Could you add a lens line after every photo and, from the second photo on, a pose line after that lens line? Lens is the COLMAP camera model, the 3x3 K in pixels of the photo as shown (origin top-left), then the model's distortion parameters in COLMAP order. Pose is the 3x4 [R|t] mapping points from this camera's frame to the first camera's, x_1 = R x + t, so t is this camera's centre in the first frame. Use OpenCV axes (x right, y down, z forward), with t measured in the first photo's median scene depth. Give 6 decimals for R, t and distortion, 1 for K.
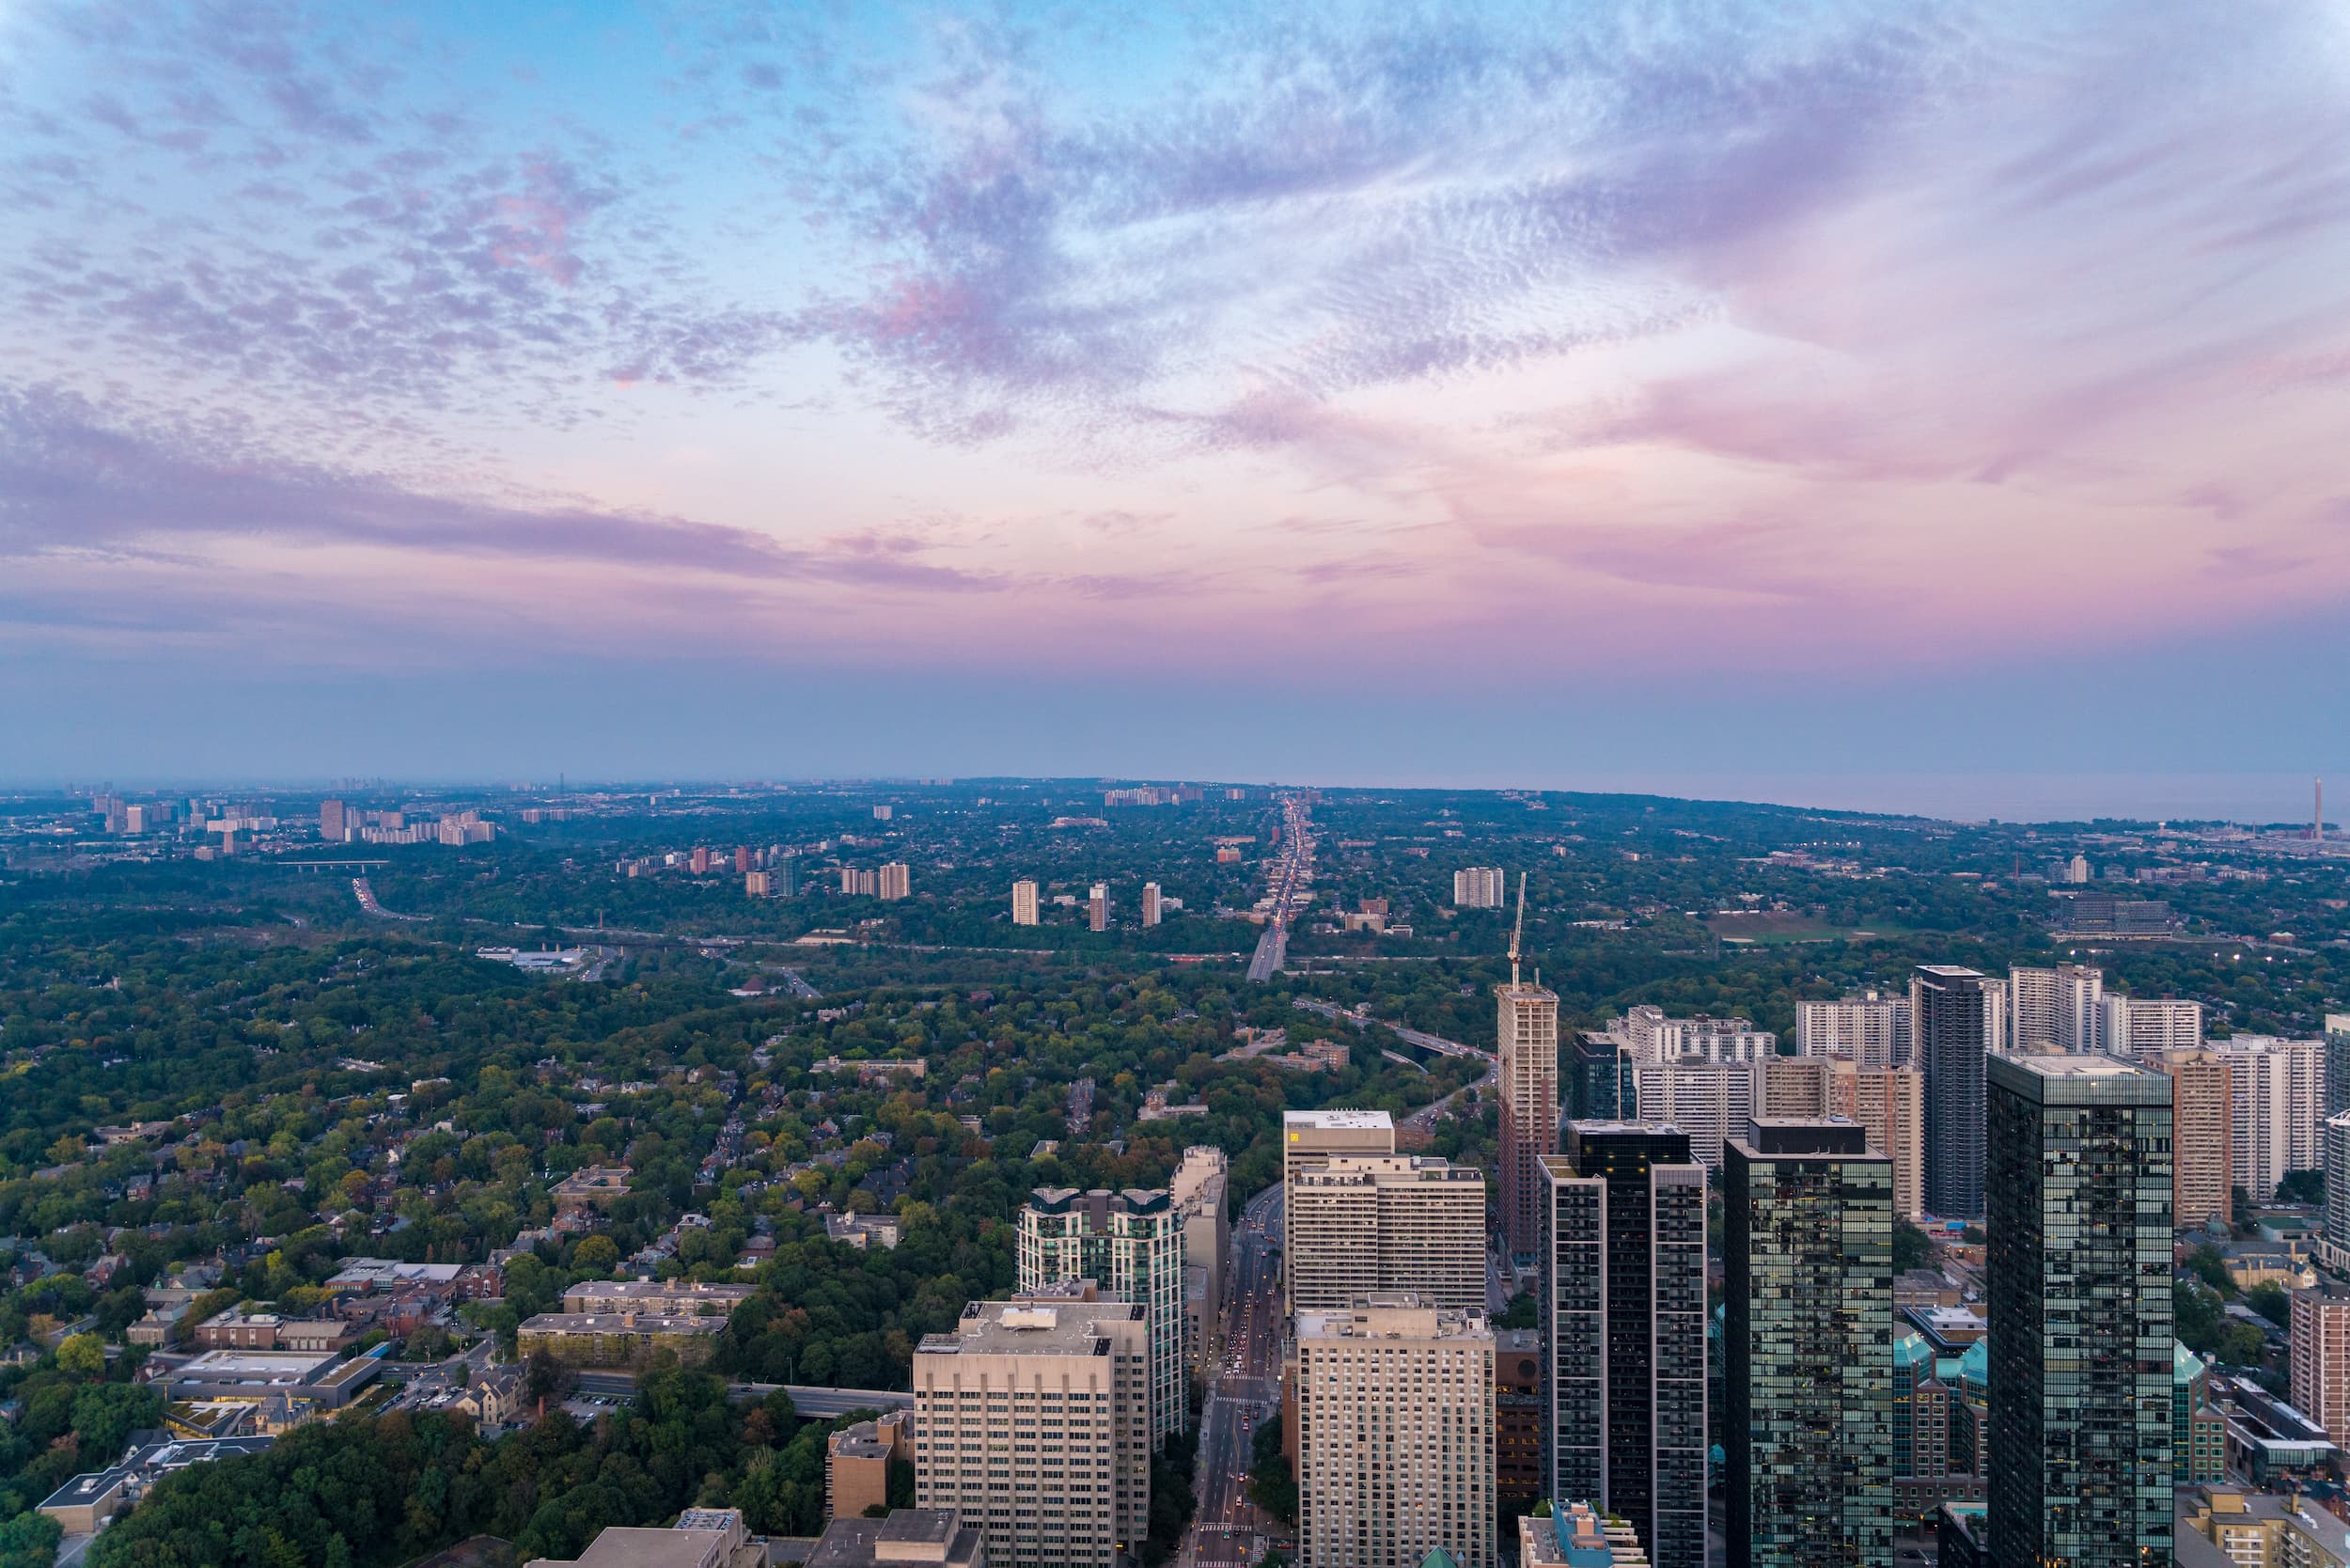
lens RADIAL K [[1578.4, 0, 1176.4], [0, 1578.4, 788.8], [0, 0, 1]] dist [-0.010210, 0.010763]
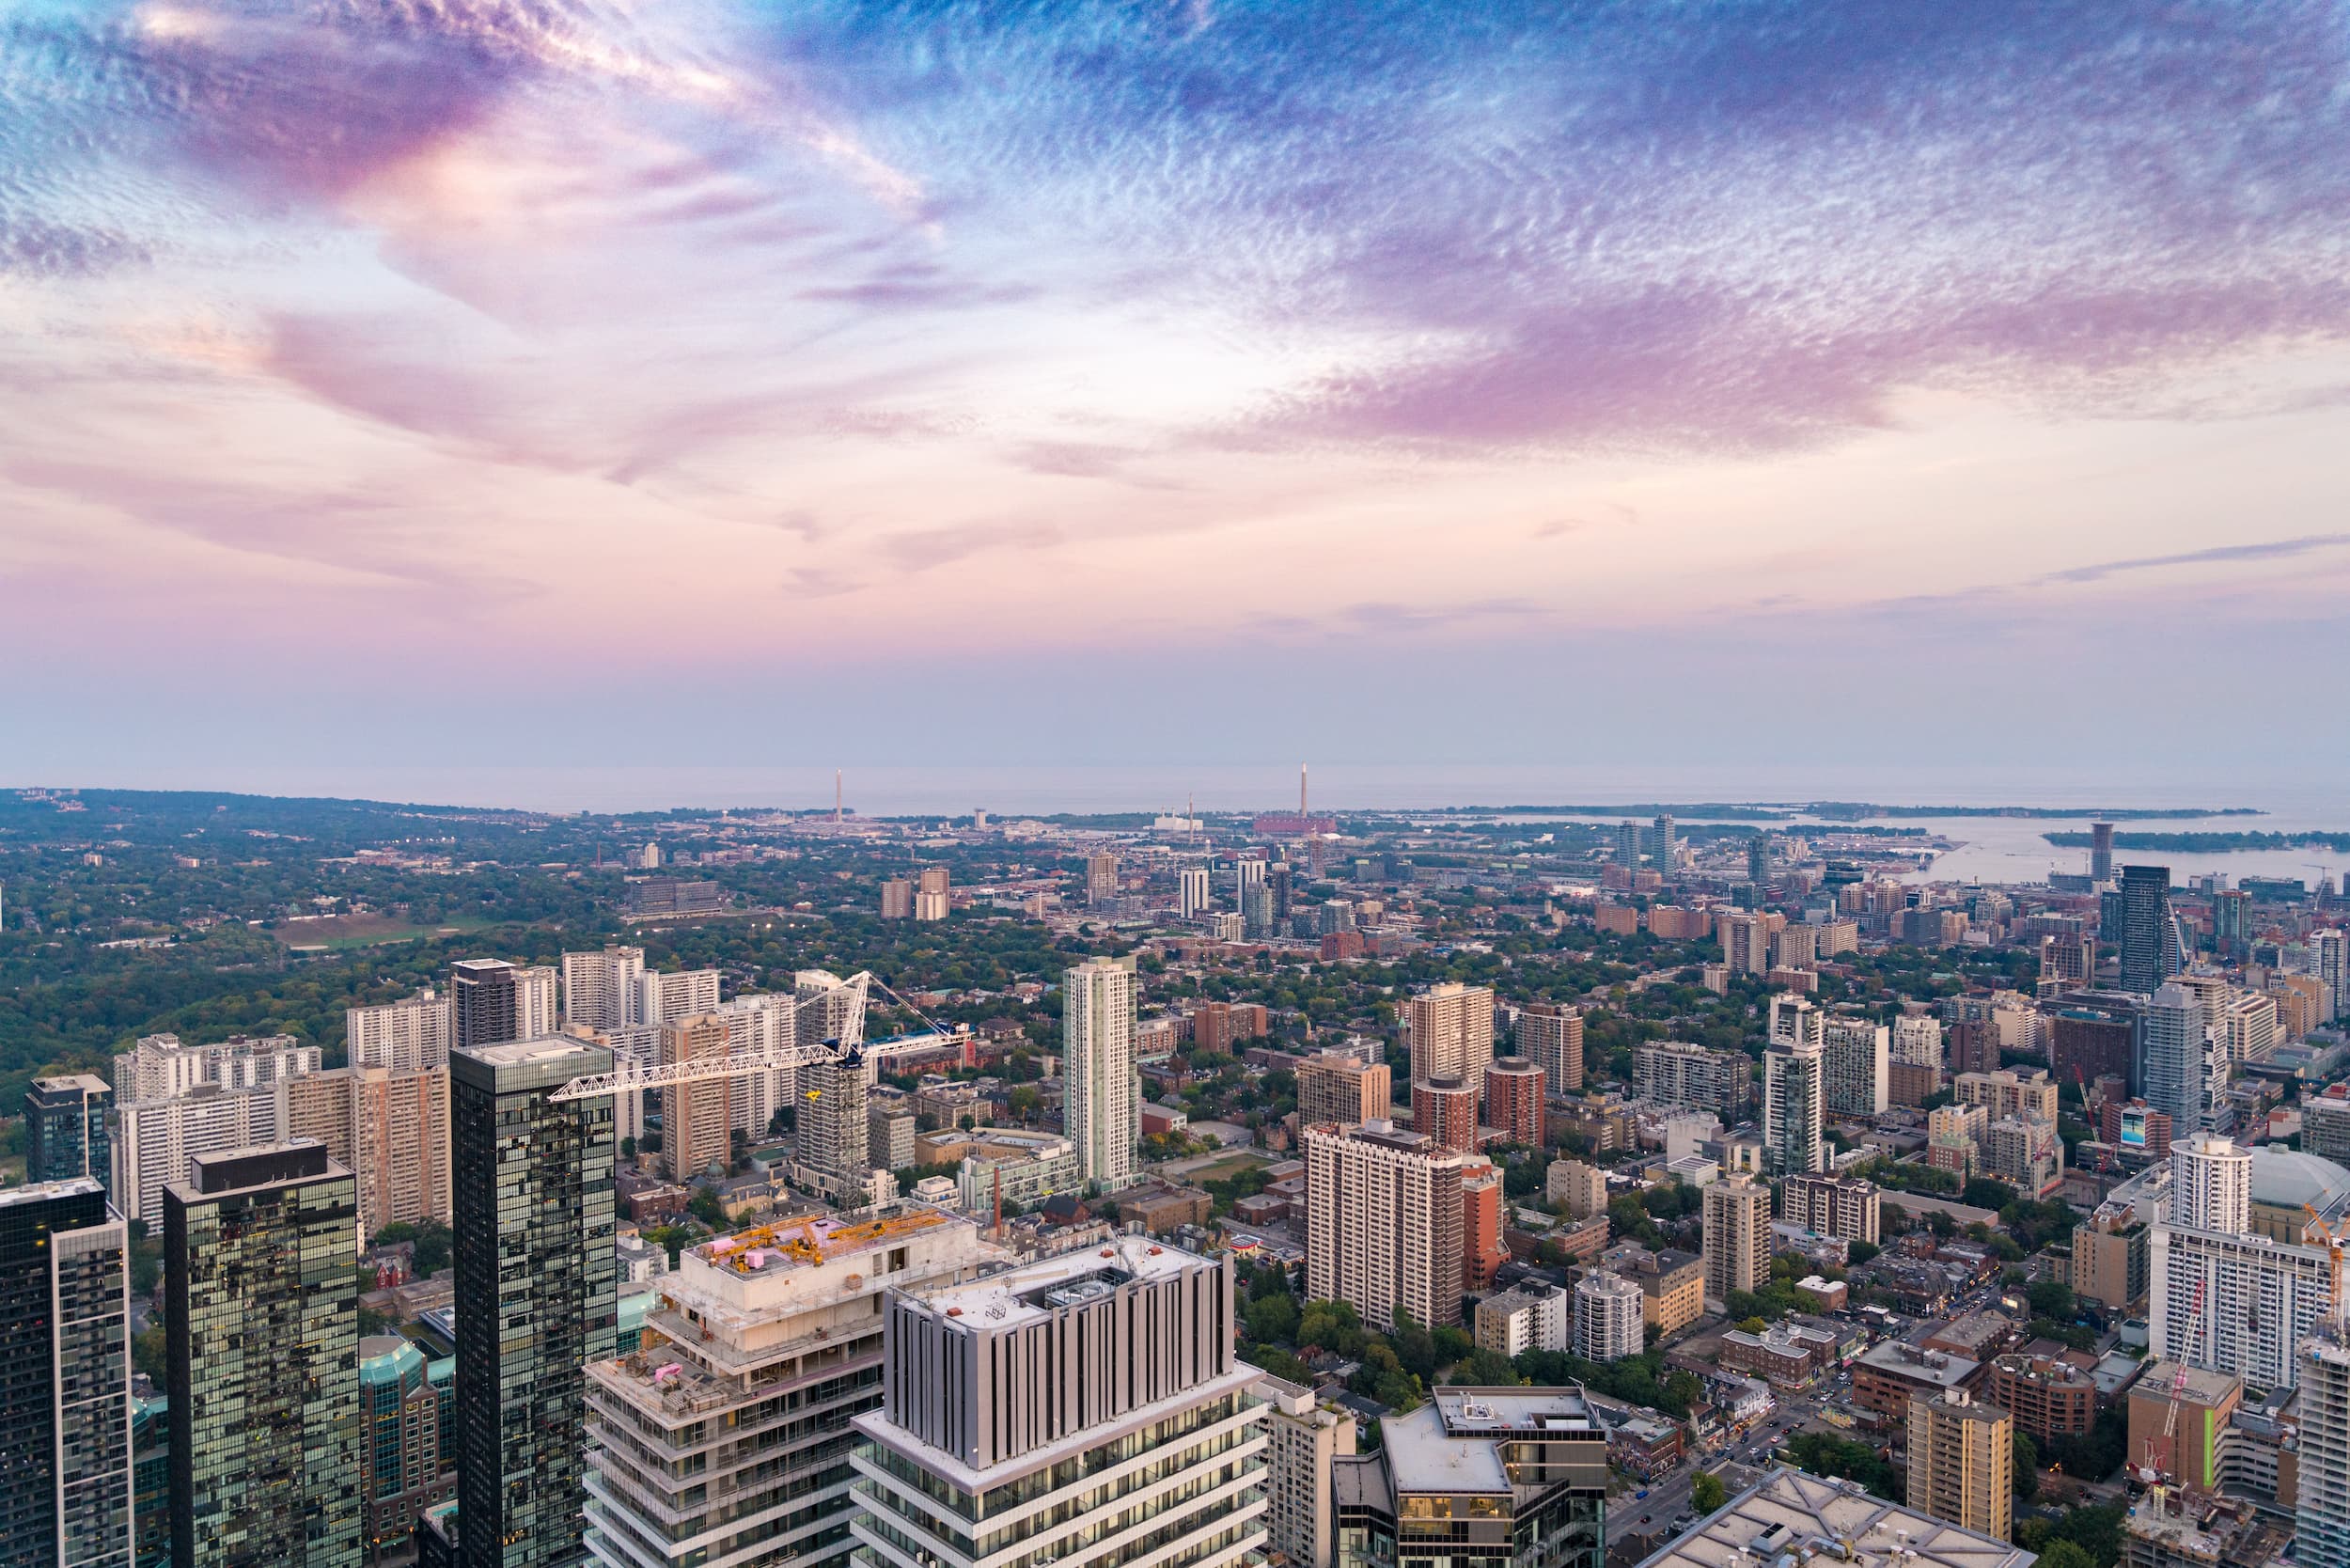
lens RADIAL K [[1582.4, 0, 1172.6], [0, 1582.4, 787.3], [0, 0, 1]] dist [-0.008970, 0.010583]
pose [[0.674744, -0.010928, 0.737971, 0.083504], [0.008808, 0.999938, 0.006754, -0.001190], [-0.737999, 0.001943, 0.674799, -0.013272]]
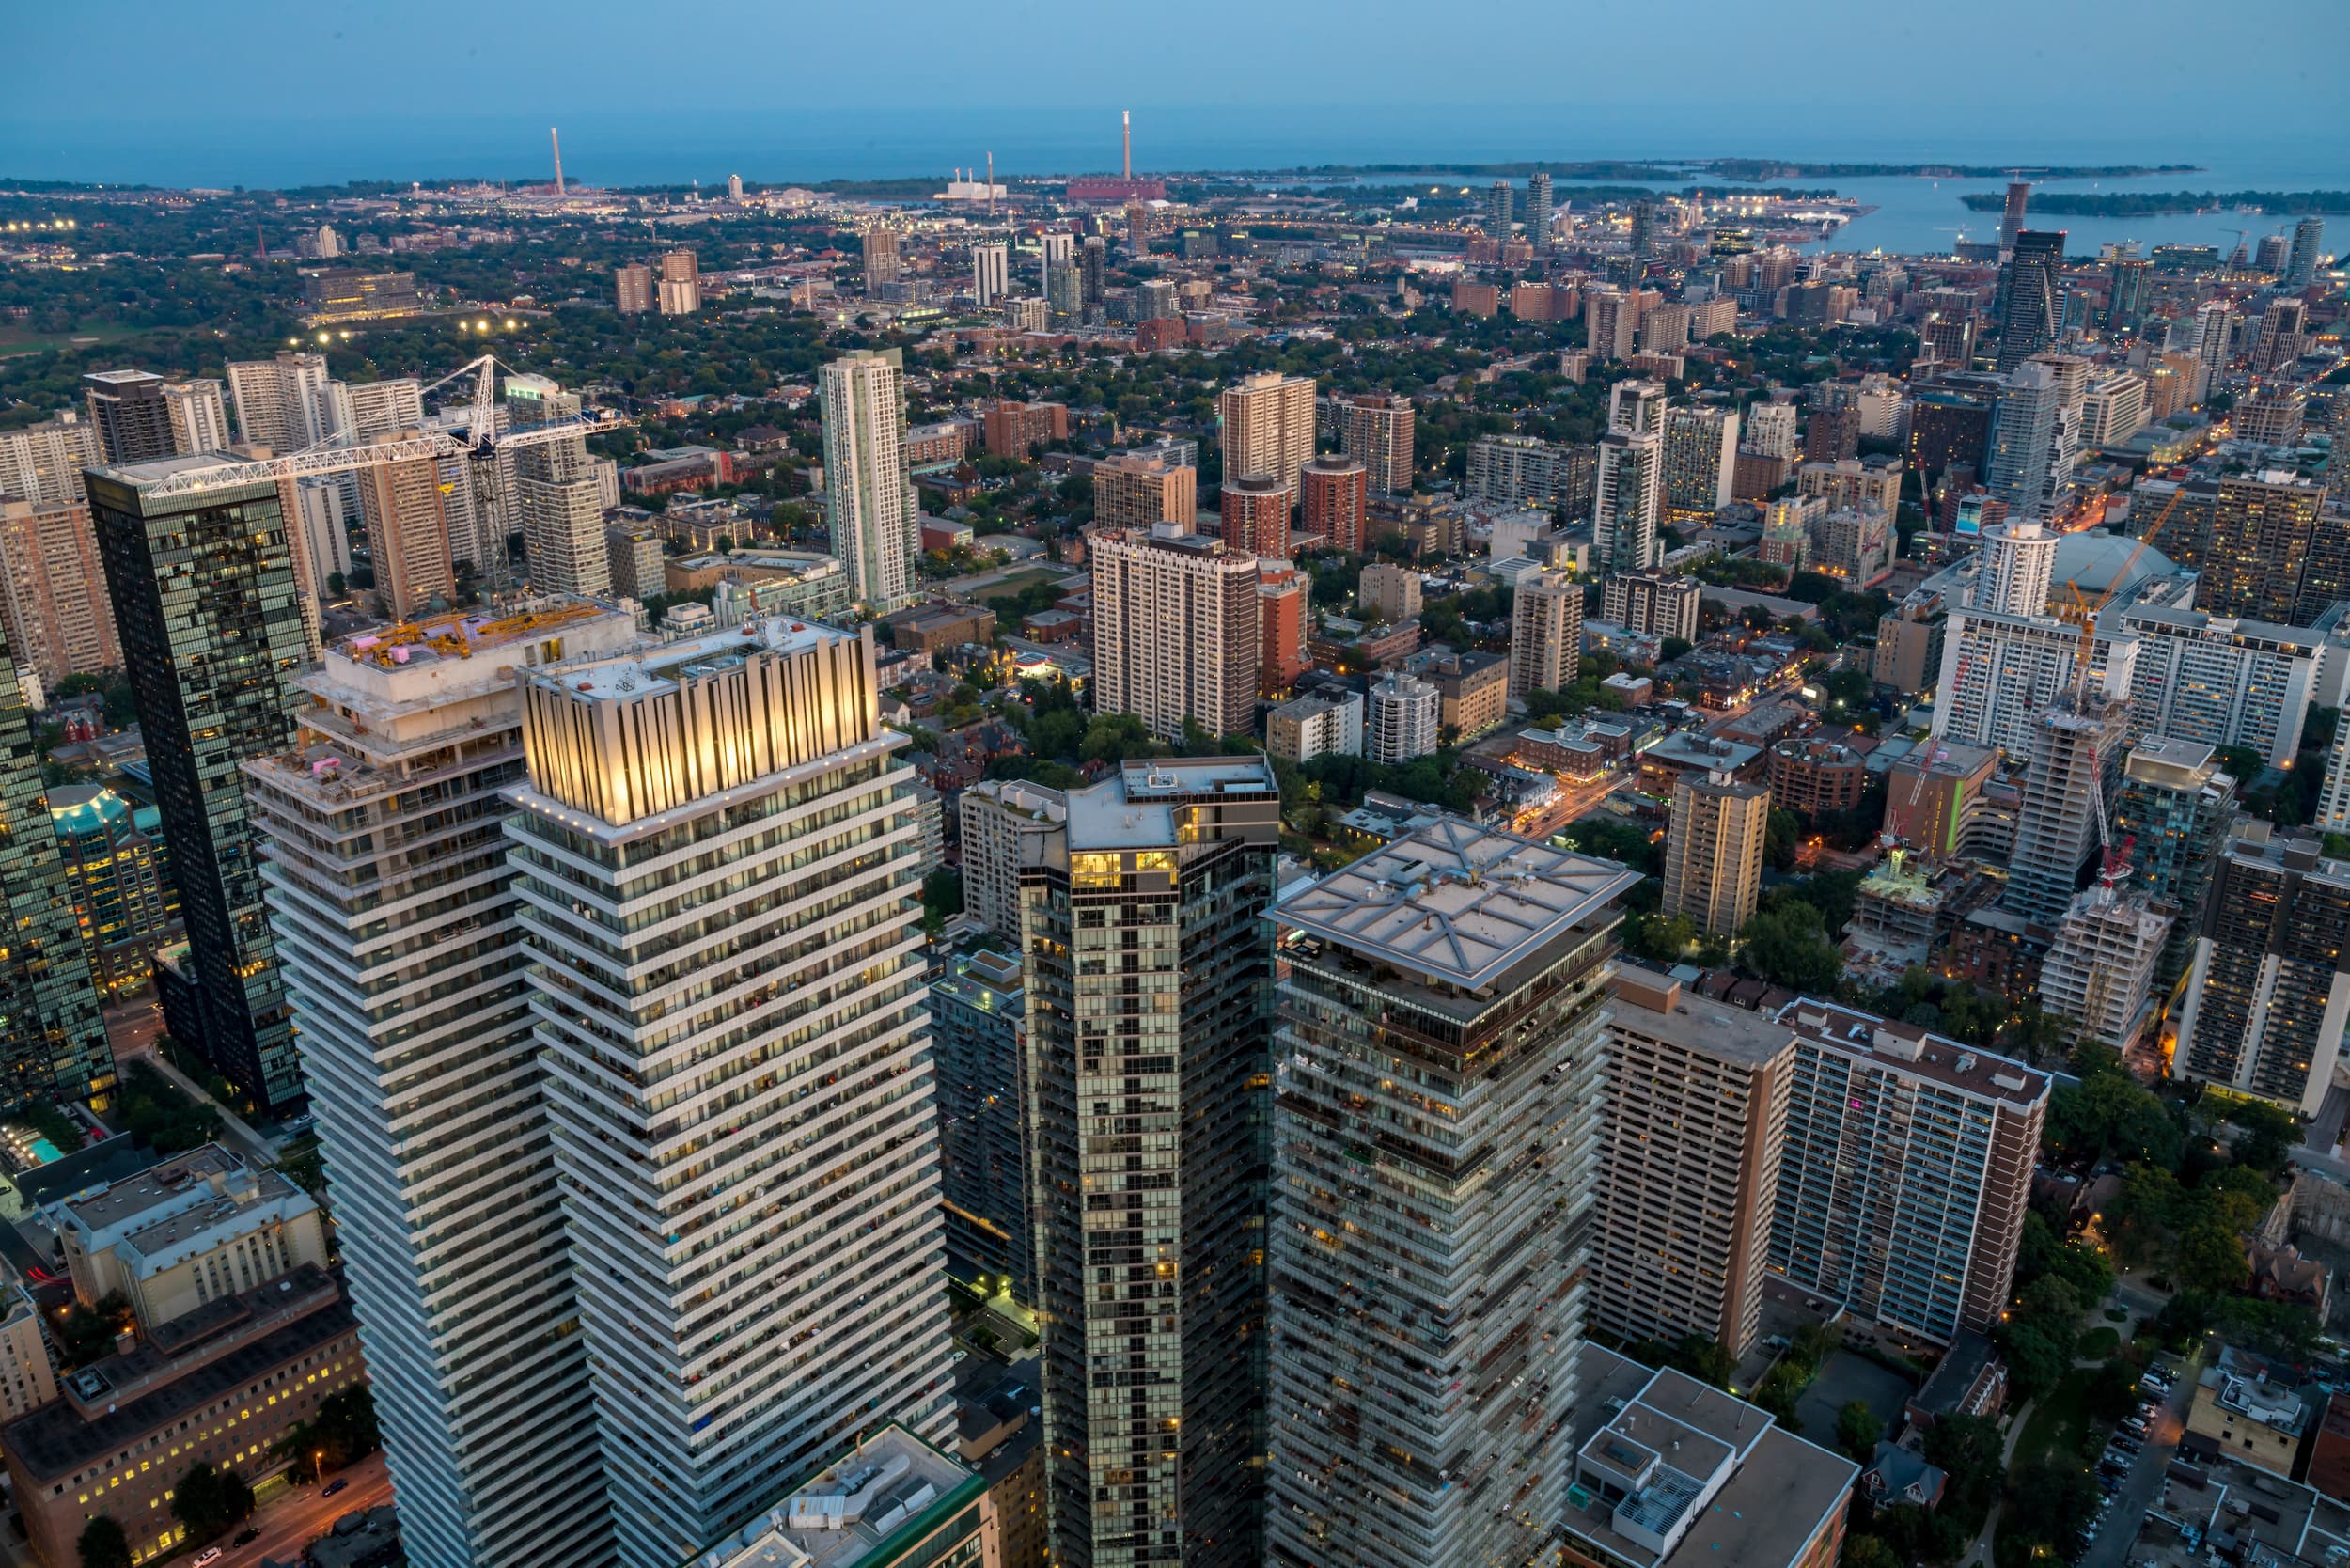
lens RADIAL K [[1818.6, 0, 1170.2], [0, 1818.6, 785.8], [0, 0, 1]] dist [-0.068490, 0.075416]
pose [[0.596320, -0.283706, 0.750942, 0.074492], [0.015283, 0.939308, 0.342735, 0.000287], [-0.802601, -0.192903, 0.564464, -0.080320]]
